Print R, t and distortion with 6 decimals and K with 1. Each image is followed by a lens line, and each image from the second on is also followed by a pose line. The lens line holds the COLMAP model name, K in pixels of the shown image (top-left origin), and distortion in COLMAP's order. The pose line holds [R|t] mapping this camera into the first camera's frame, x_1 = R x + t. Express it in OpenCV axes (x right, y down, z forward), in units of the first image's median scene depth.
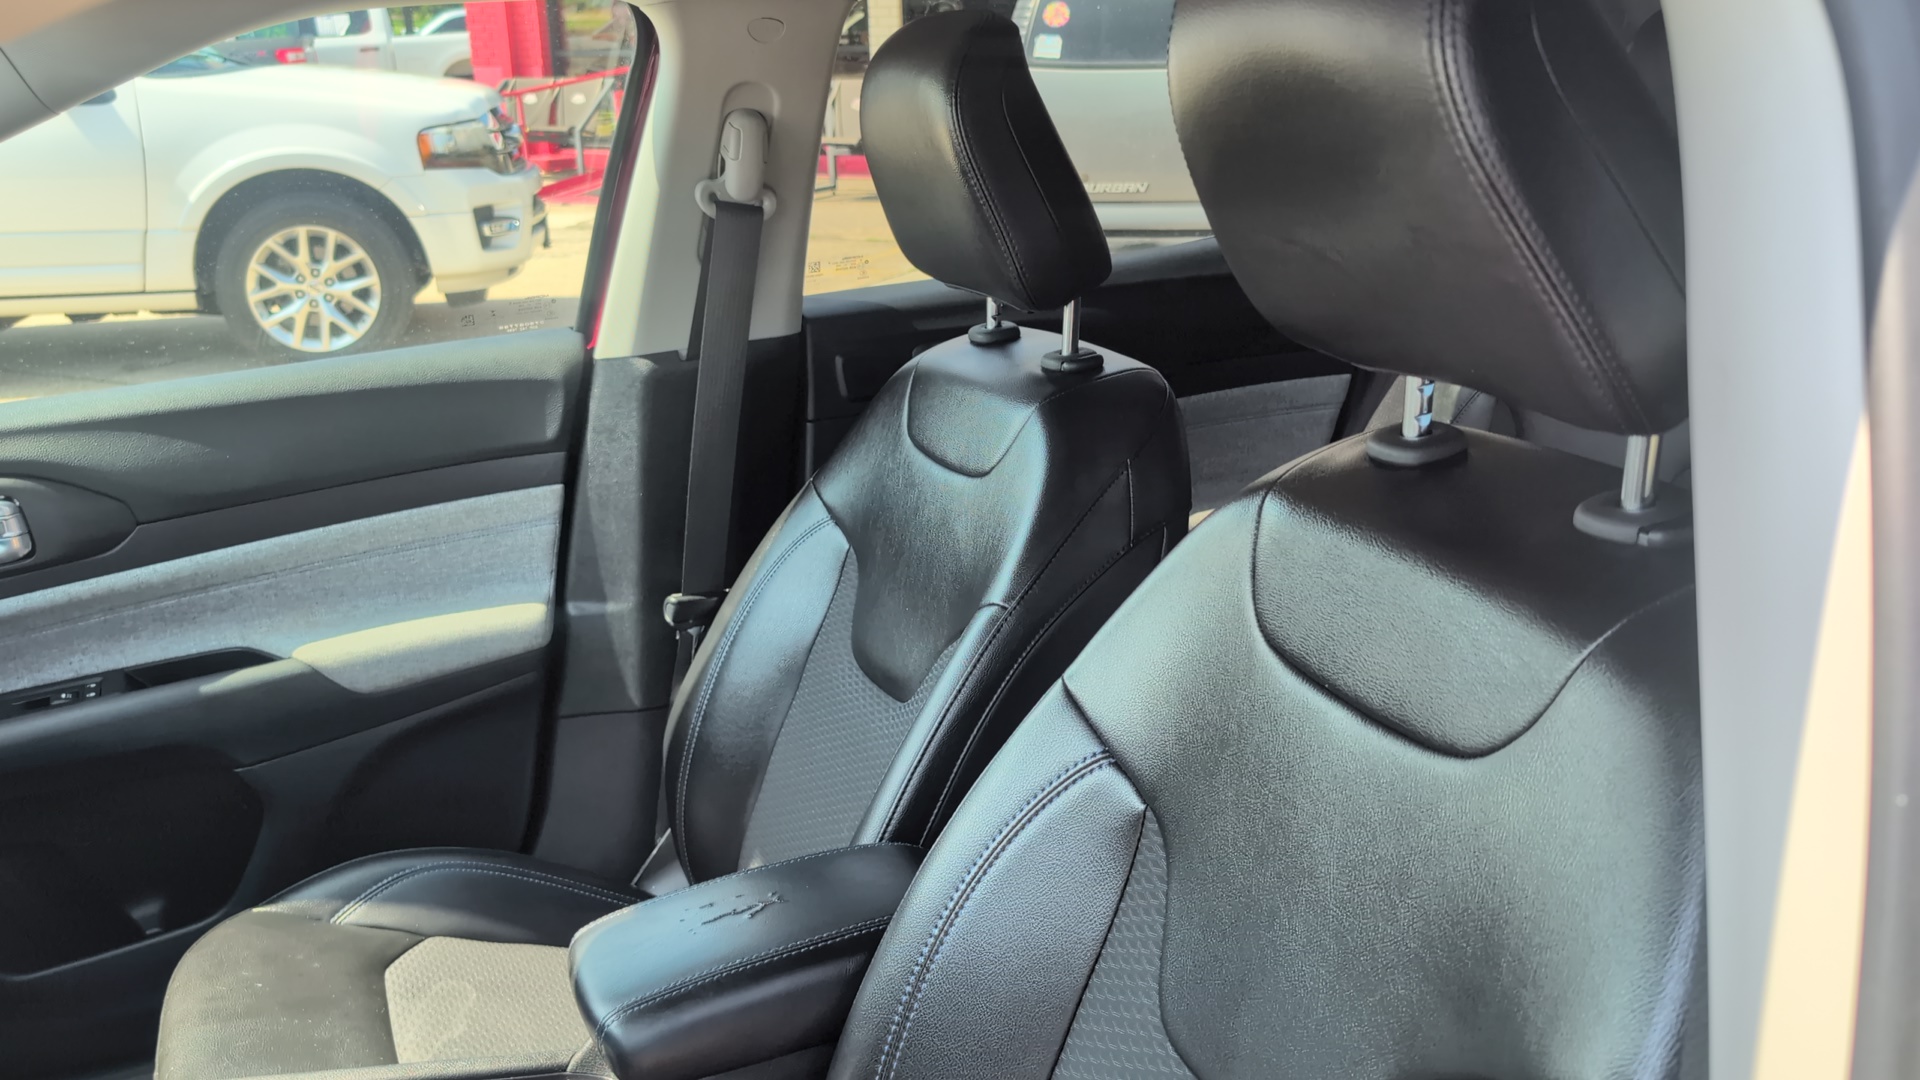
lens RADIAL K [[1619.5, 0, 970.0], [0, 1619.5, 536.0], [0, 0, 1]] dist [0.010894, -0.004112]
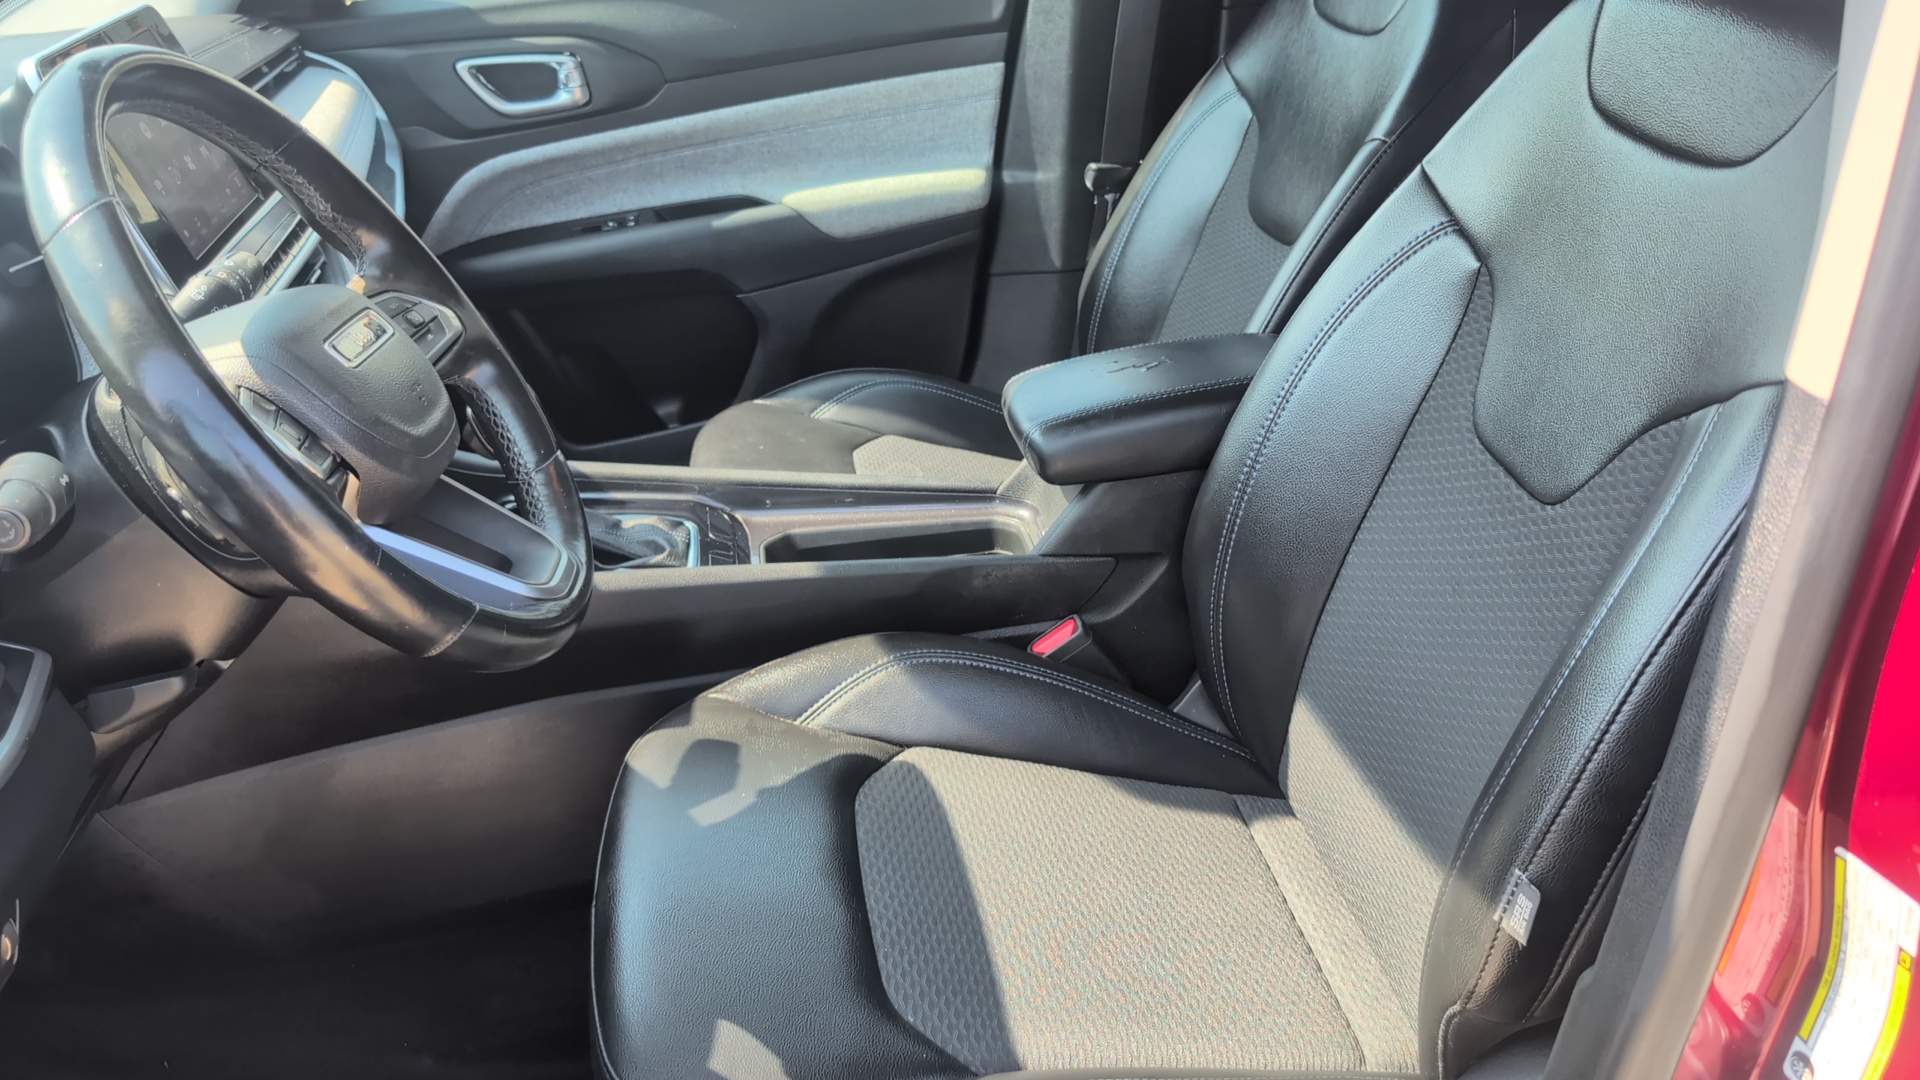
lens RADIAL K [[1626.8, 0, 977.6], [0, 1626.8, 538.3], [0, 0, 1]] dist [0.173869, -0.556489]
pose [[0.969528, 0.080741, -0.231294, 0.027102], [-0.040286, 0.983821, 0.174563, 0.100644], [0.241647, -0.159926, 0.957095, -0.175760]]
